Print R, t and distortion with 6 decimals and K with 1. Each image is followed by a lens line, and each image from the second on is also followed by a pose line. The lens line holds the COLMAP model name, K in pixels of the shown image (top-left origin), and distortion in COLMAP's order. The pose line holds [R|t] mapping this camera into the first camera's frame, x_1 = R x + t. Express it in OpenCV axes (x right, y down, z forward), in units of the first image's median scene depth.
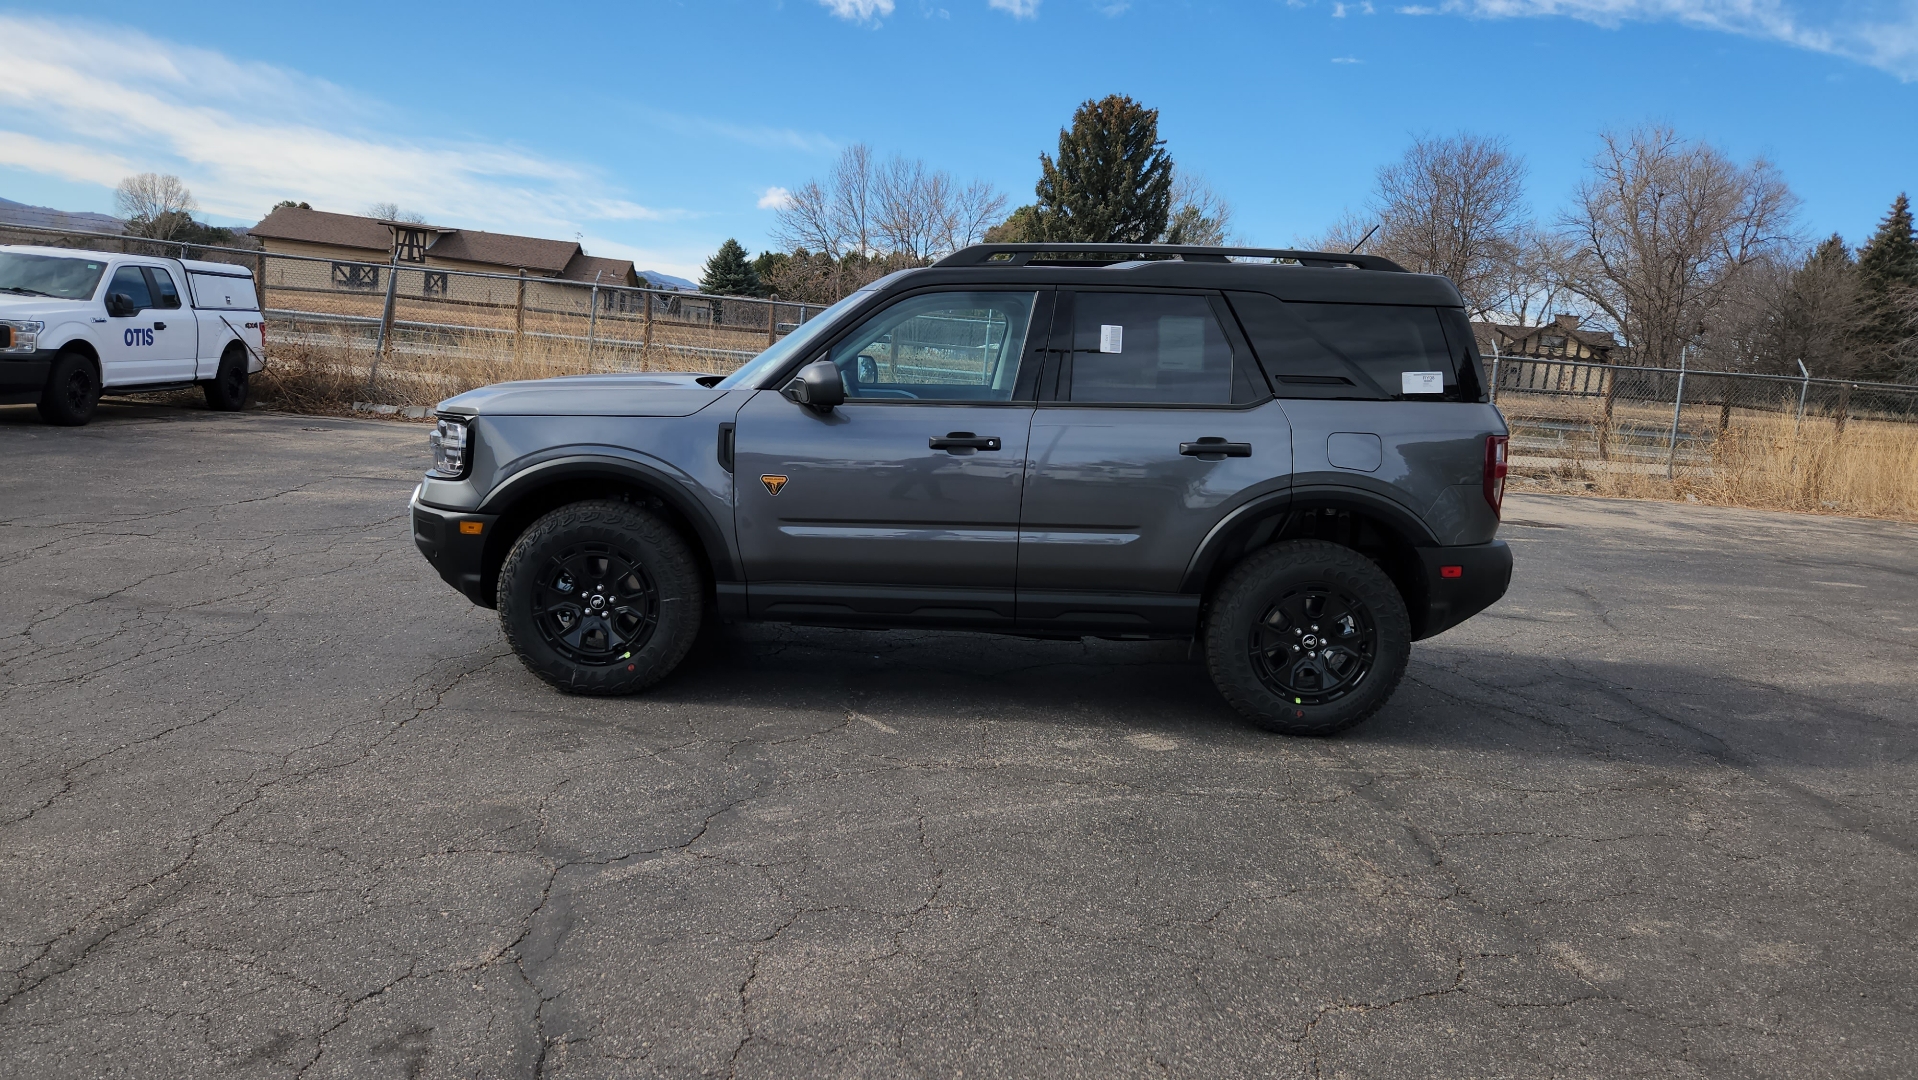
lens RADIAL K [[1273.6, 0, 906.5], [0, 1273.6, 542.4], [0, 0, 1]] dist [0.070266, -0.047605]
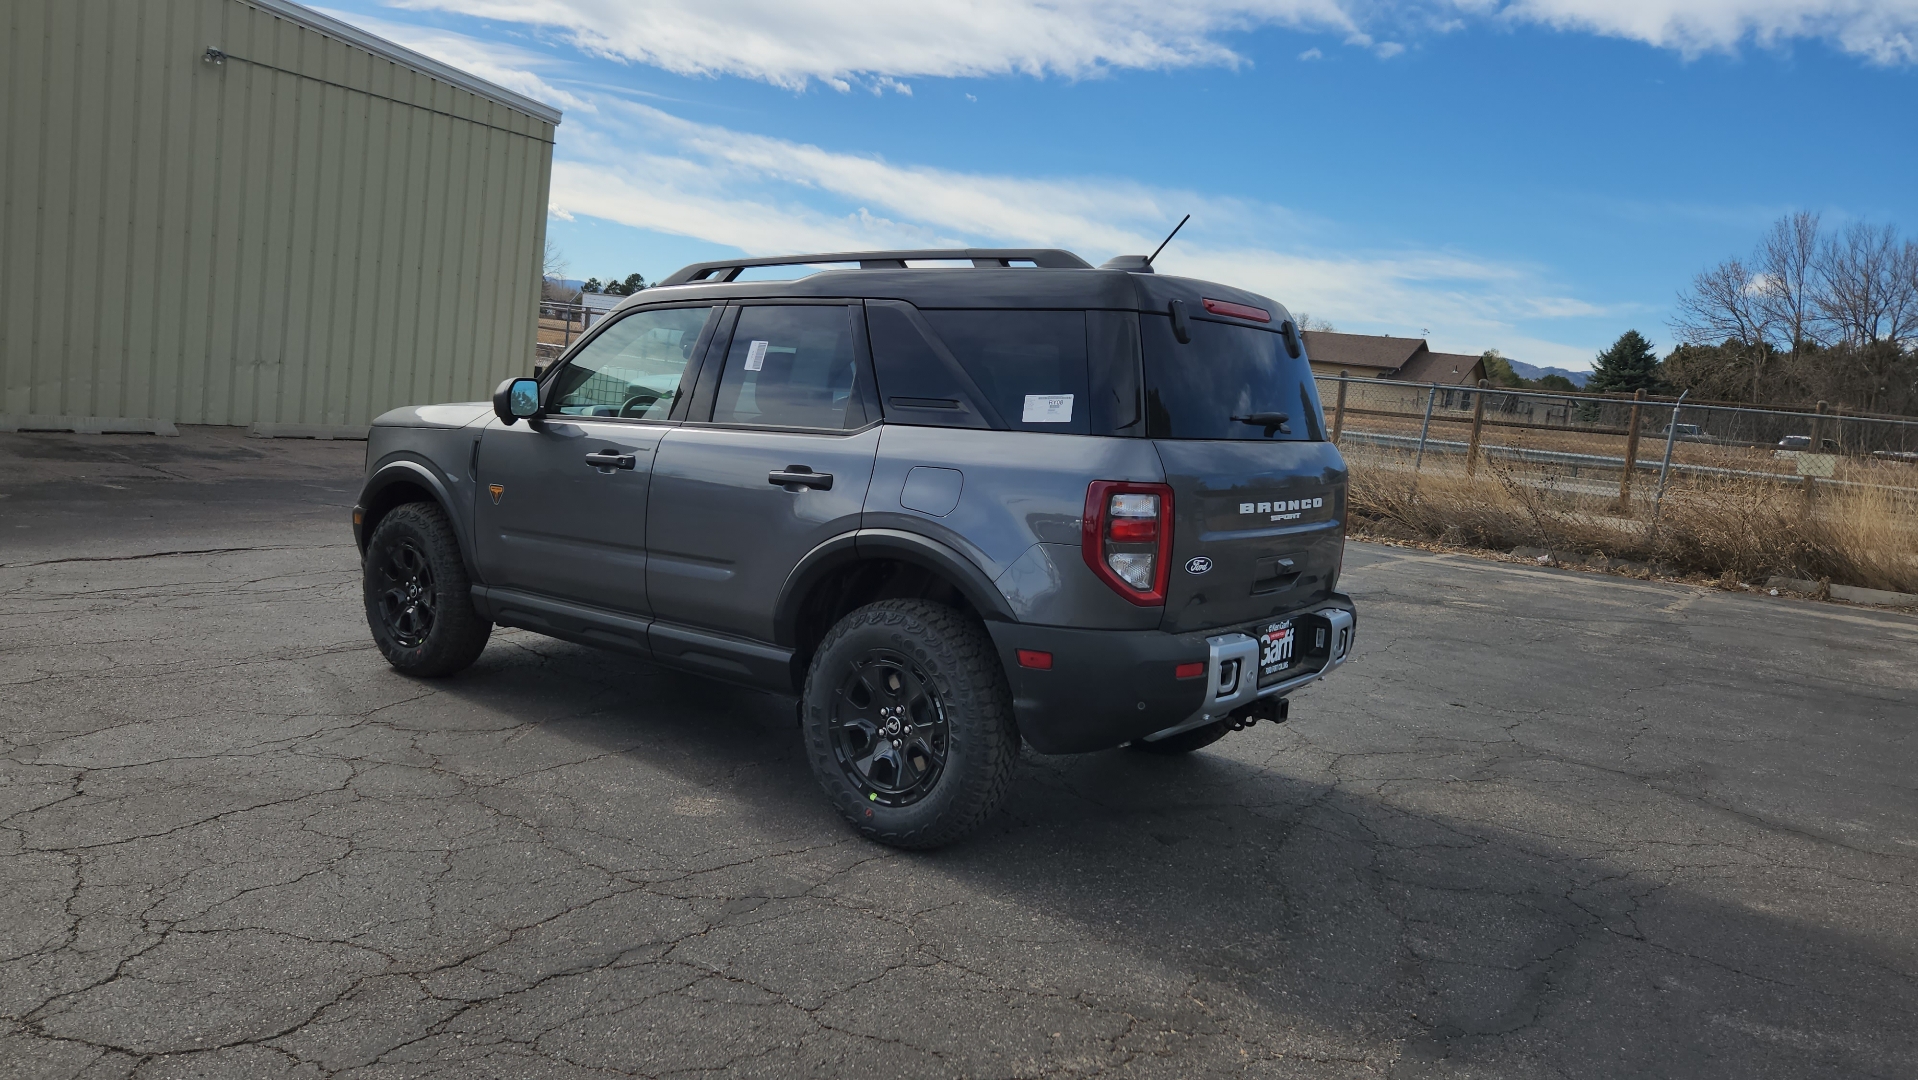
lens RADIAL K [[1267.9, 0, 920.4], [0, 1267.9, 532.8], [0, 0, 1]] dist [0.073838, -0.057245]
pose [[0.786098, 0.069319, -0.614203, 0.252605], [-0.121314, 0.991667, -0.043346, -0.003066], [0.606080, 0.108585, 0.787957, 0.116625]]
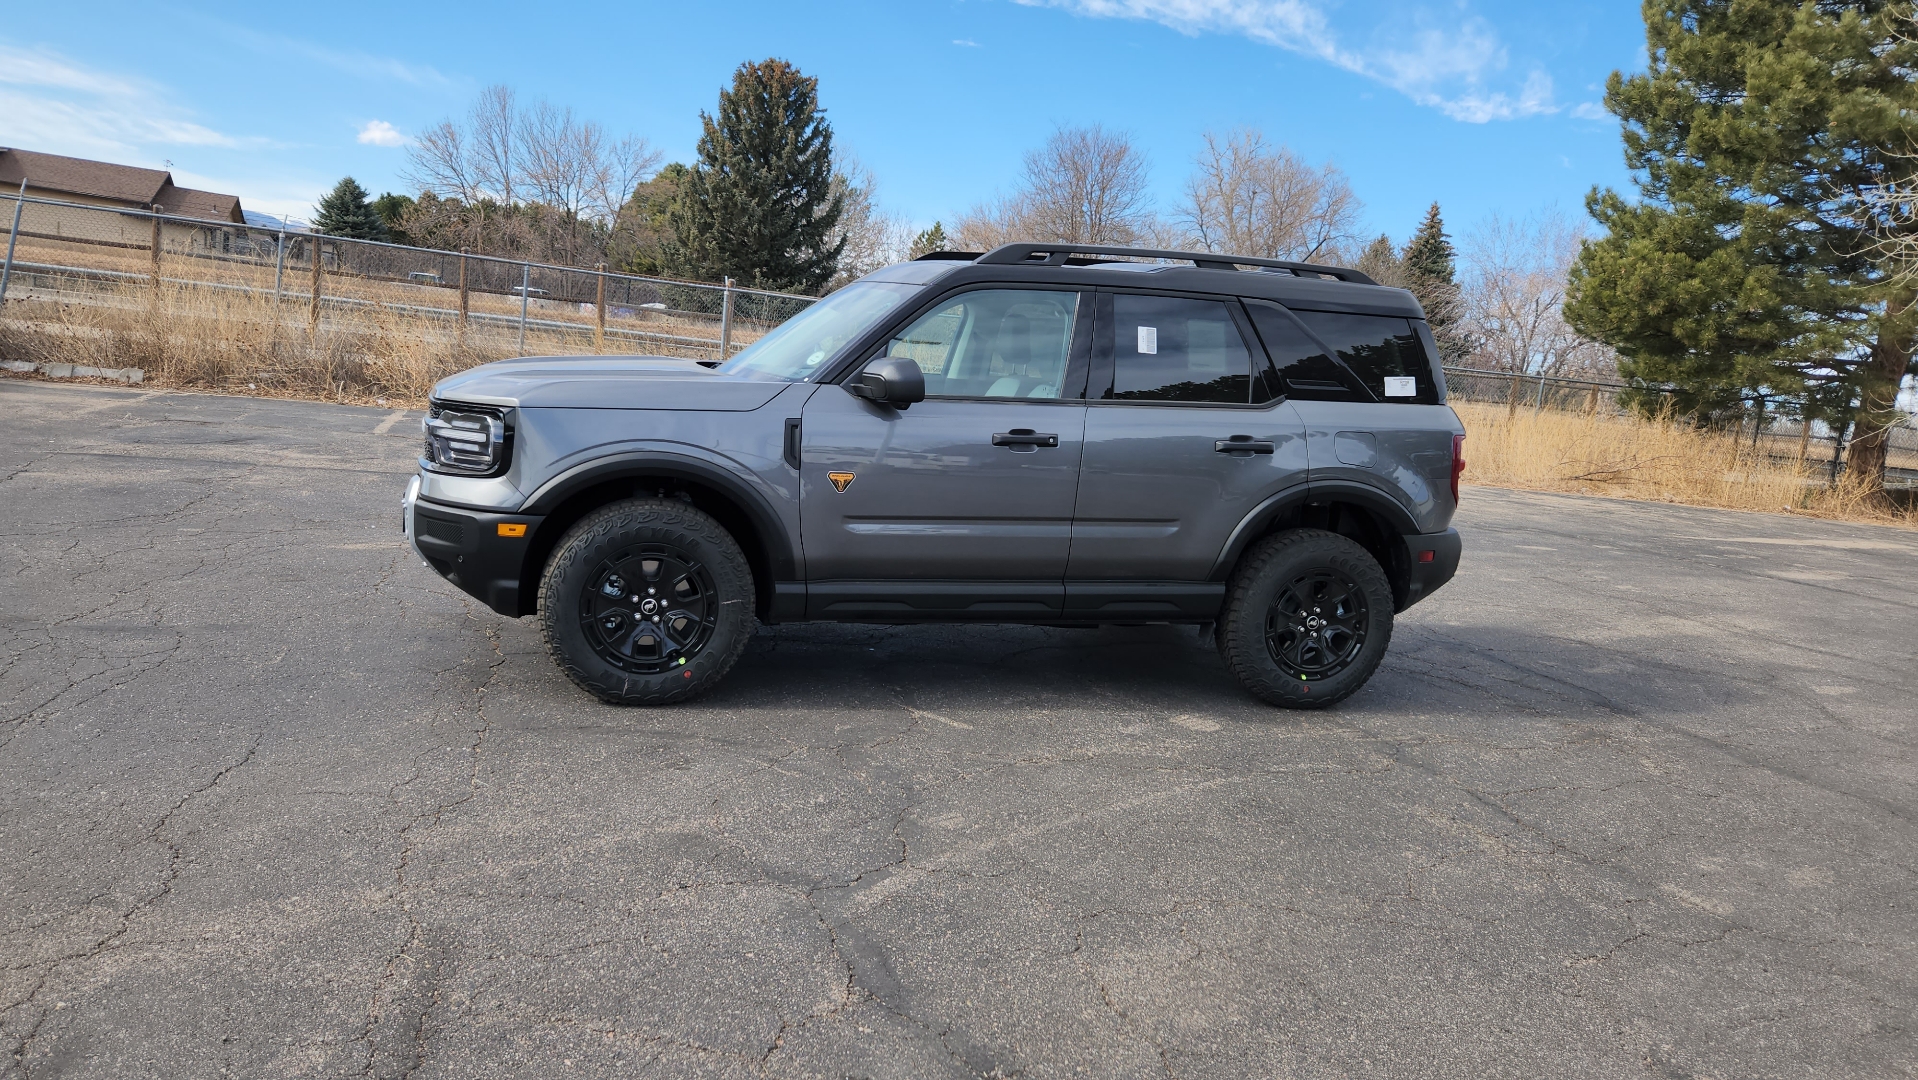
lens RADIAL K [[1284.2, 0, 898.3], [0, 1284.2, 521.3], [0, 0, 1]] dist [0.073148, -0.056151]
pose [[0.962942, -0.013432, 0.269374, -0.100197], [0.010204, 0.999858, 0.013380, -0.008492], [-0.269516, -0.010136, 0.962943, 0.011481]]
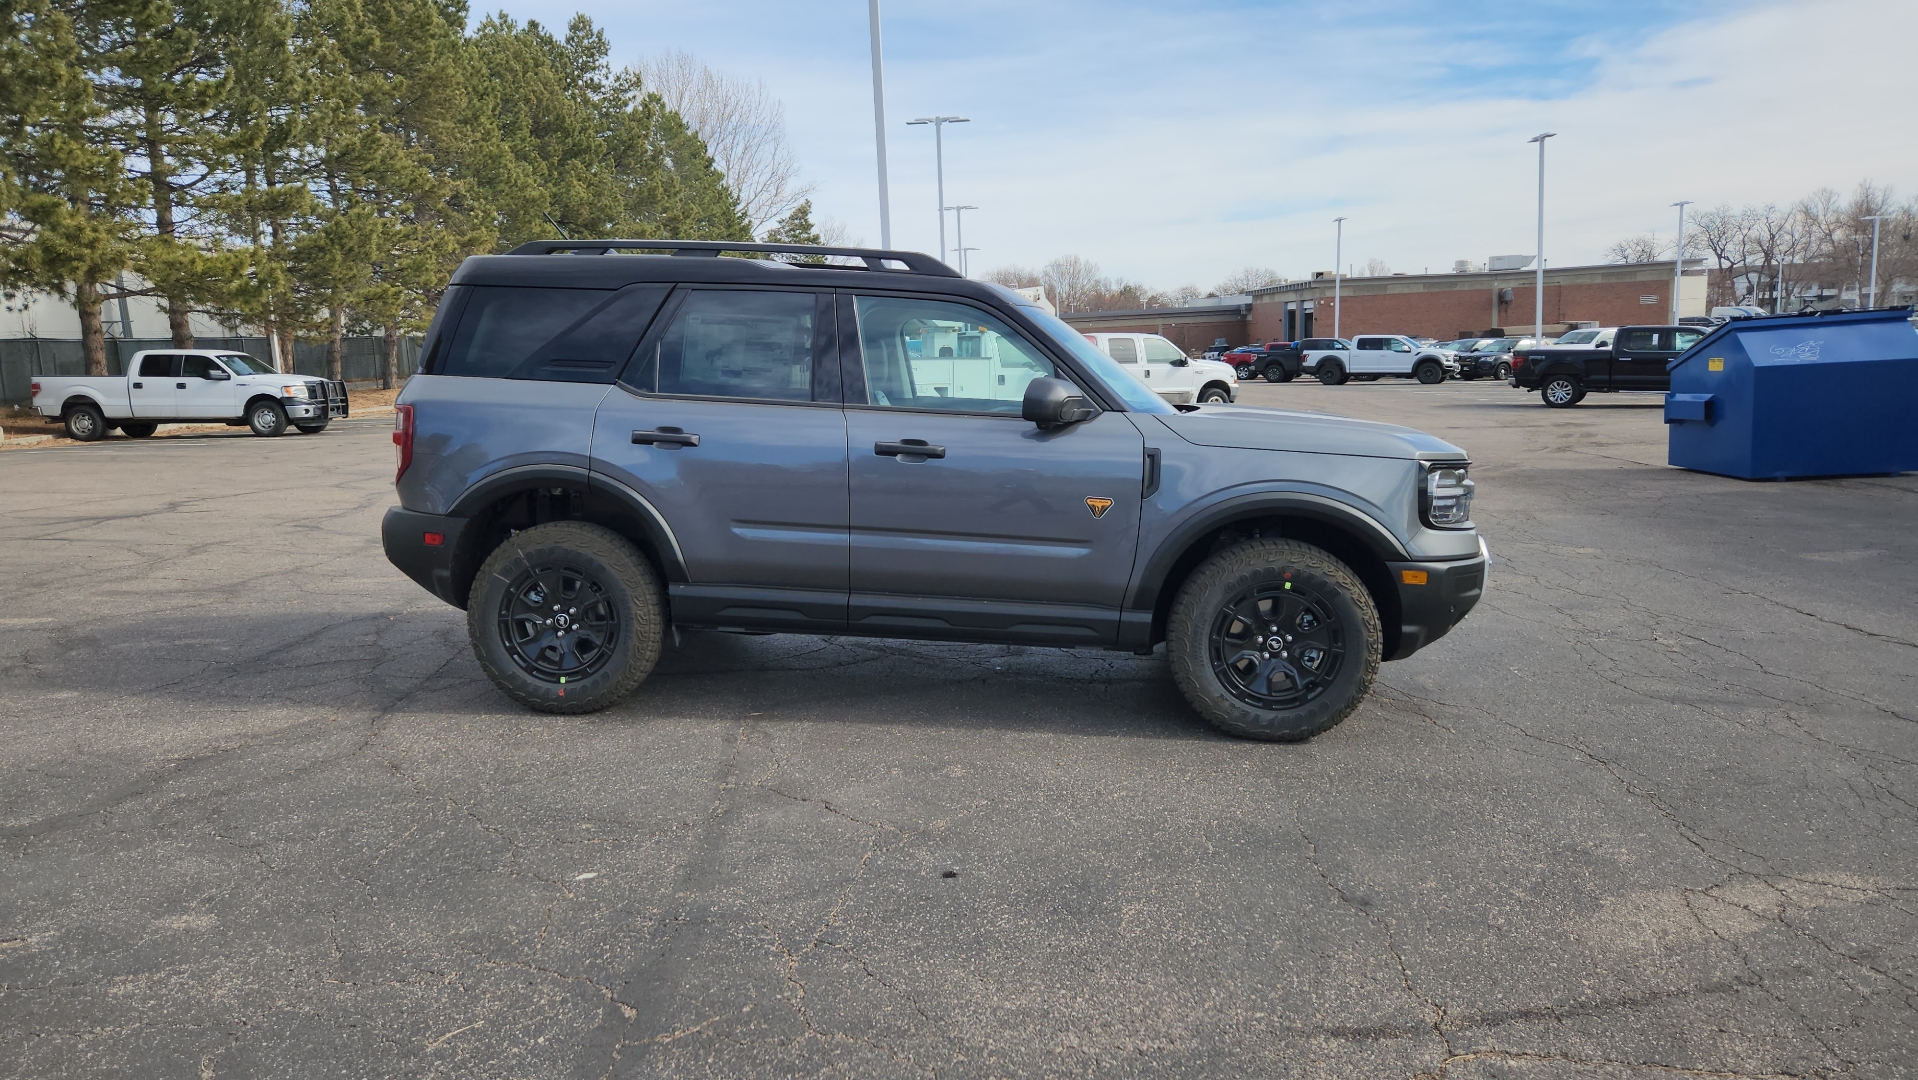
lens RADIAL K [[1283.4, 0, 928.3], [0, 1283.4, 533.3], [0, 0, 1]] dist [0.073344, -0.060310]
pose [[-0.995076, -0.077319, 0.062006, -0.008669], [-0.056064, 0.955028, 0.291168, -0.112860], [-0.081731, 0.286258, -0.954660, 0.718264]]
